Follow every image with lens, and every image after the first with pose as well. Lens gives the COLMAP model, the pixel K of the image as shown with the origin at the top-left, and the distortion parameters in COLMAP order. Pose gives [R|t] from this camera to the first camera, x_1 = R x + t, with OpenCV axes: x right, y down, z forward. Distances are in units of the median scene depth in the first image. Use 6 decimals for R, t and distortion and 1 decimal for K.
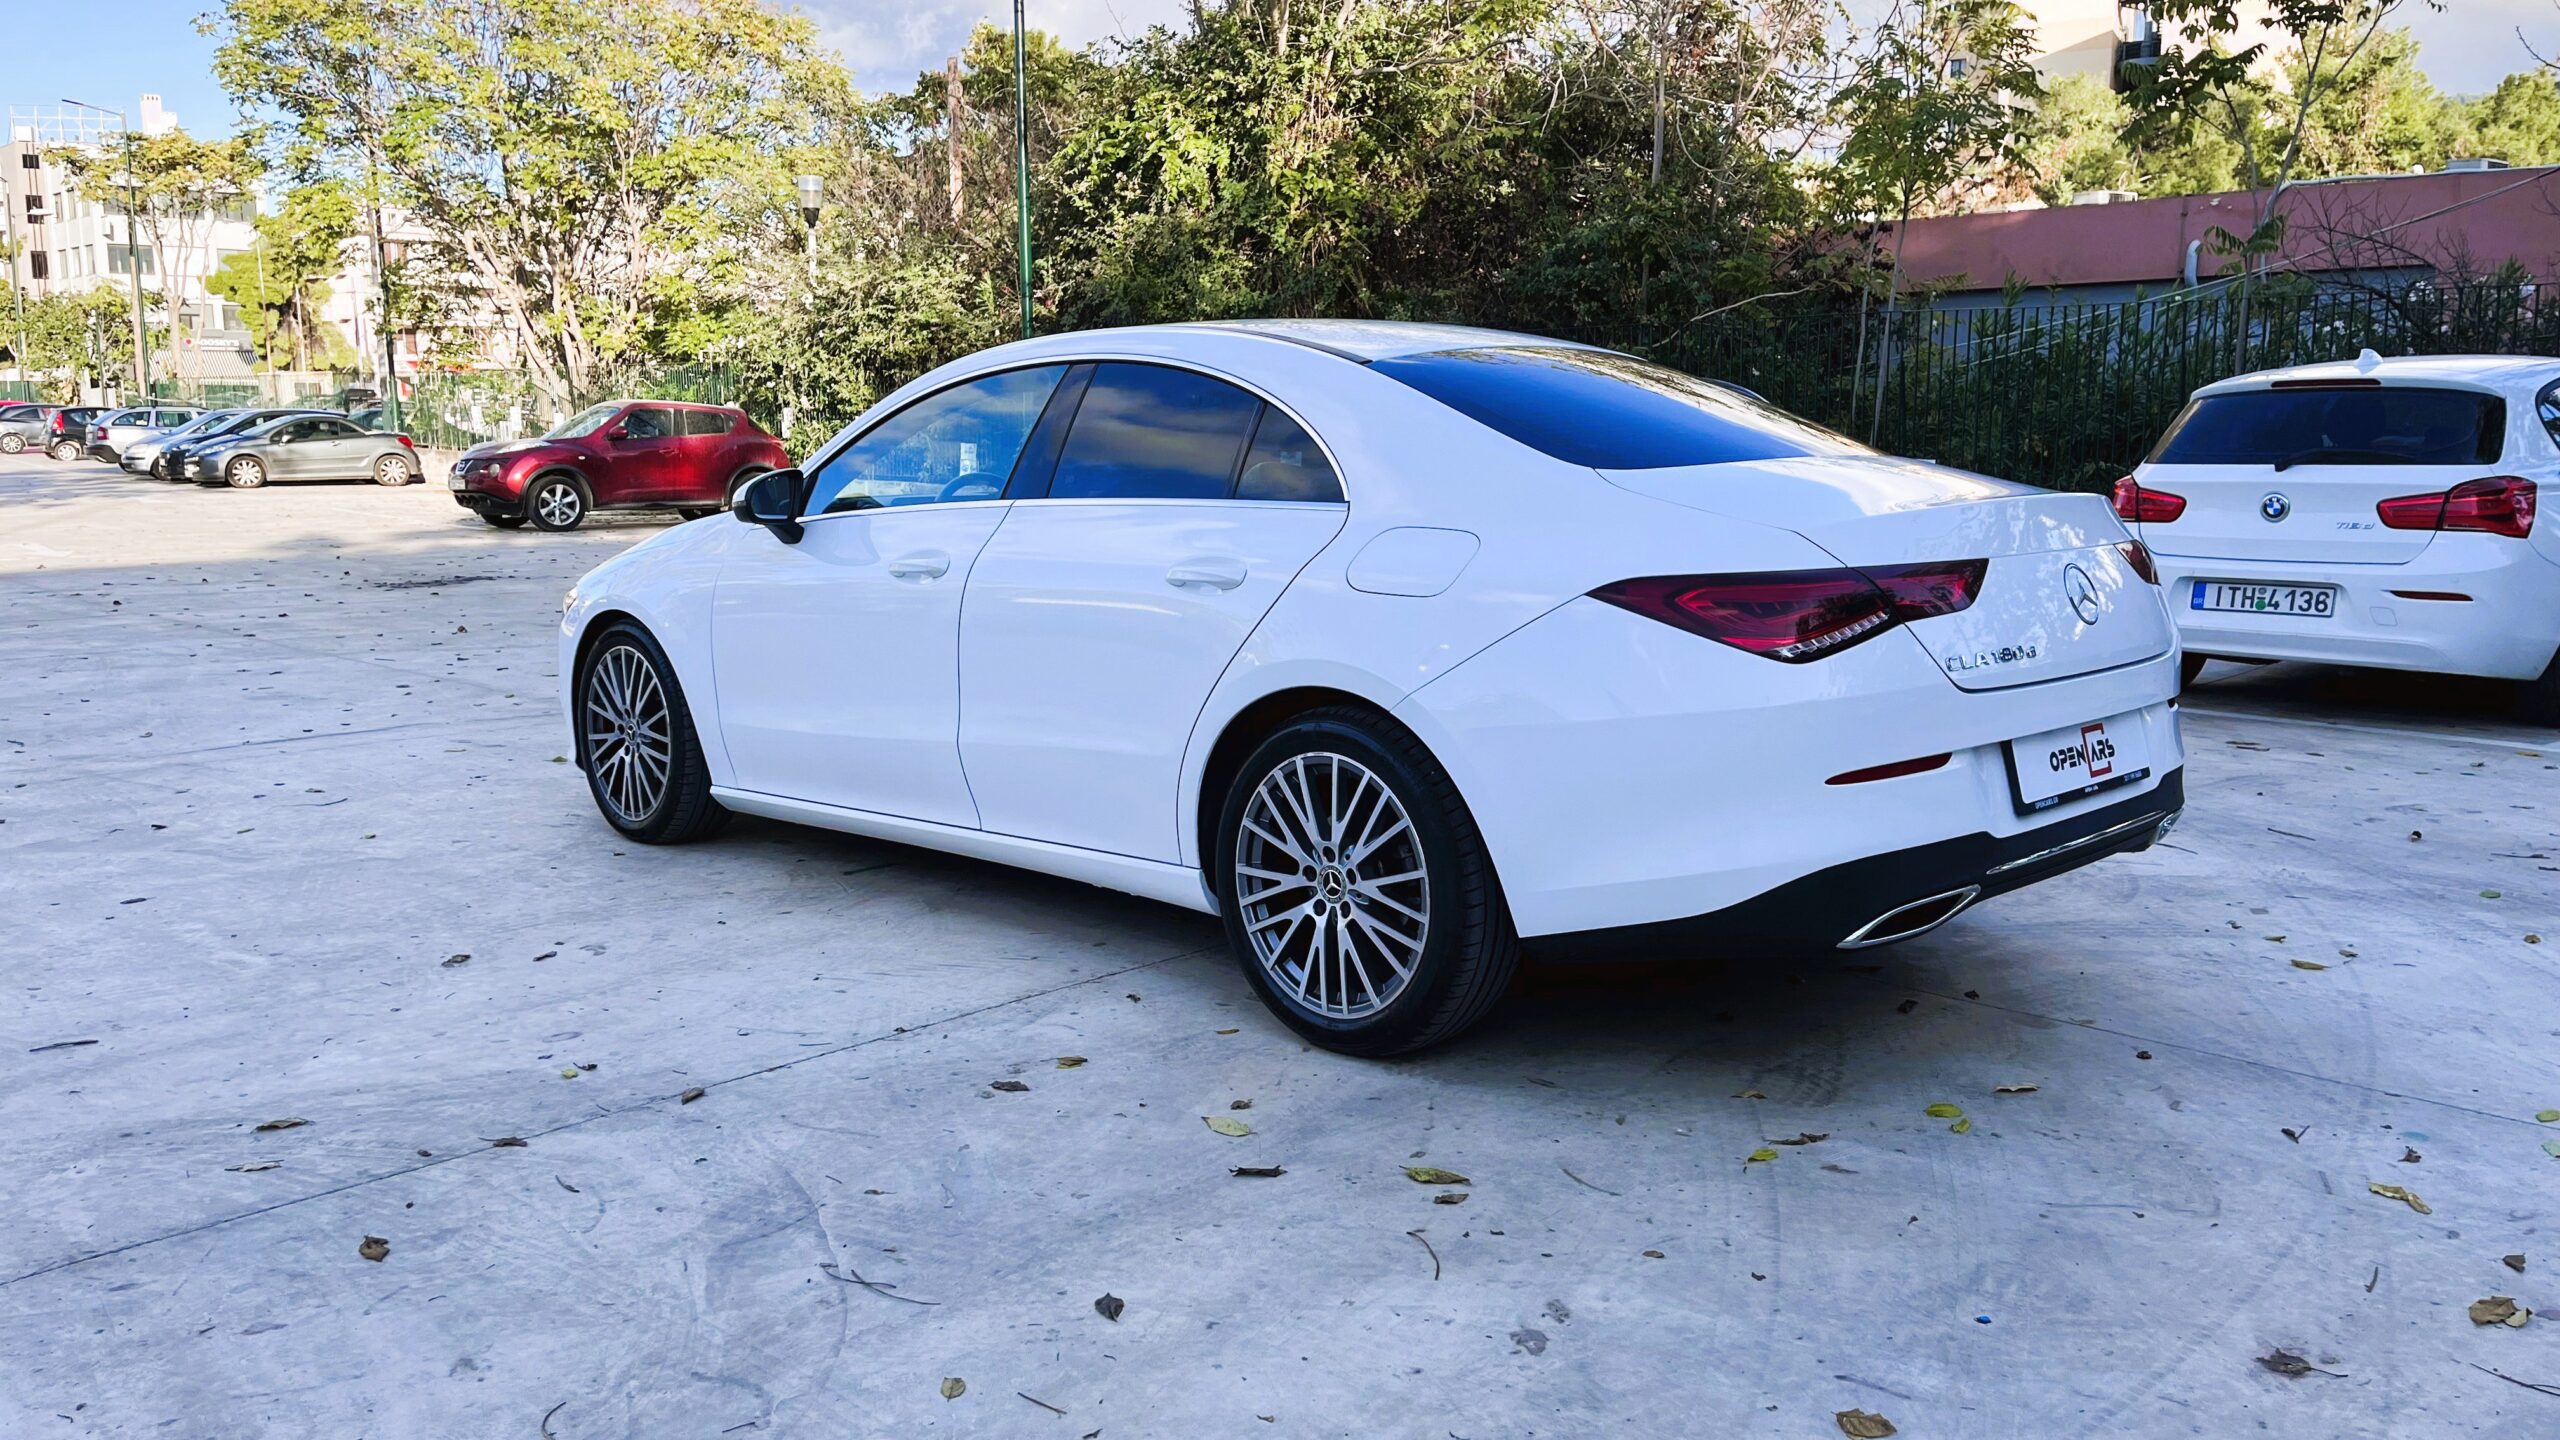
lens RADIAL K [[2008.3, 0, 1288.2], [0, 2008.3, 706.3], [0, 0, 1]] dist [0.029251, -0.017434]
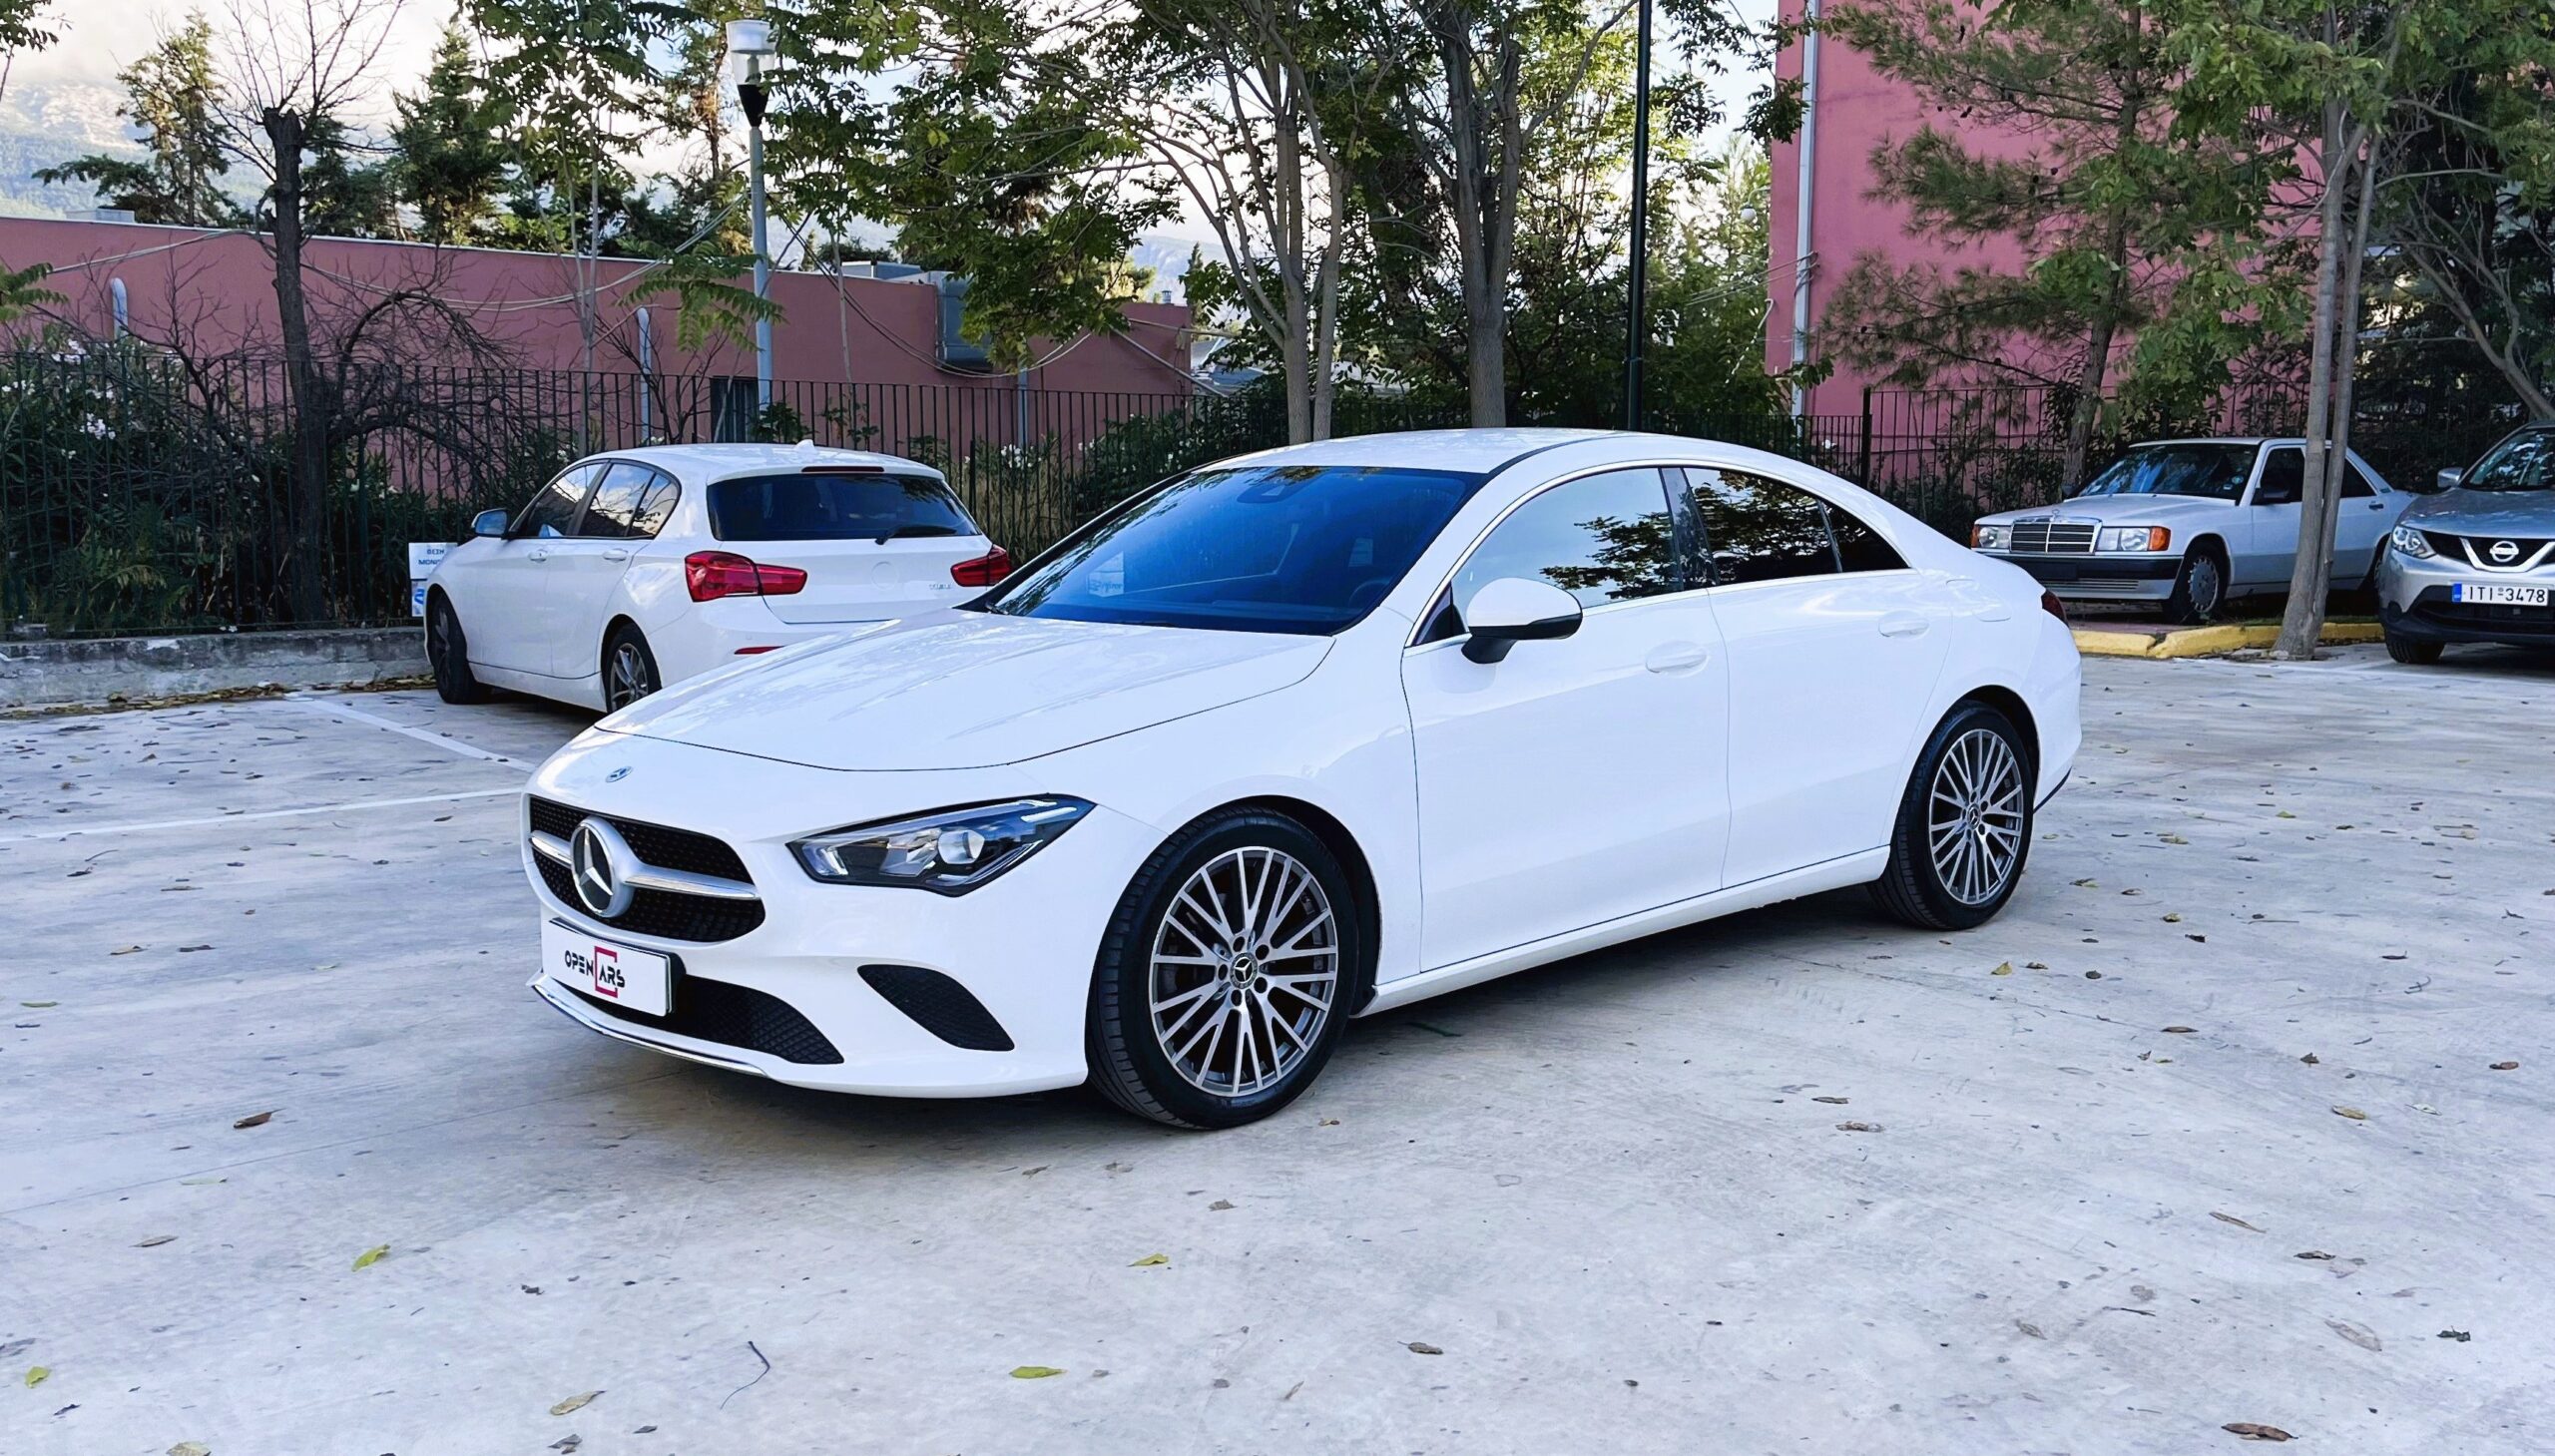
lens RADIAL K [[2285.0, 0, 1291.8], [0, 2285.0, 730.2], [0, 0, 1]] dist [-0.066516, 0.017450]
pose [[0.040767, -0.113432, 0.992709, -1.661074], [0.147042, 0.983398, 0.106330, -0.228466], [-0.988290, 0.141635, 0.056770, 1.377573]]
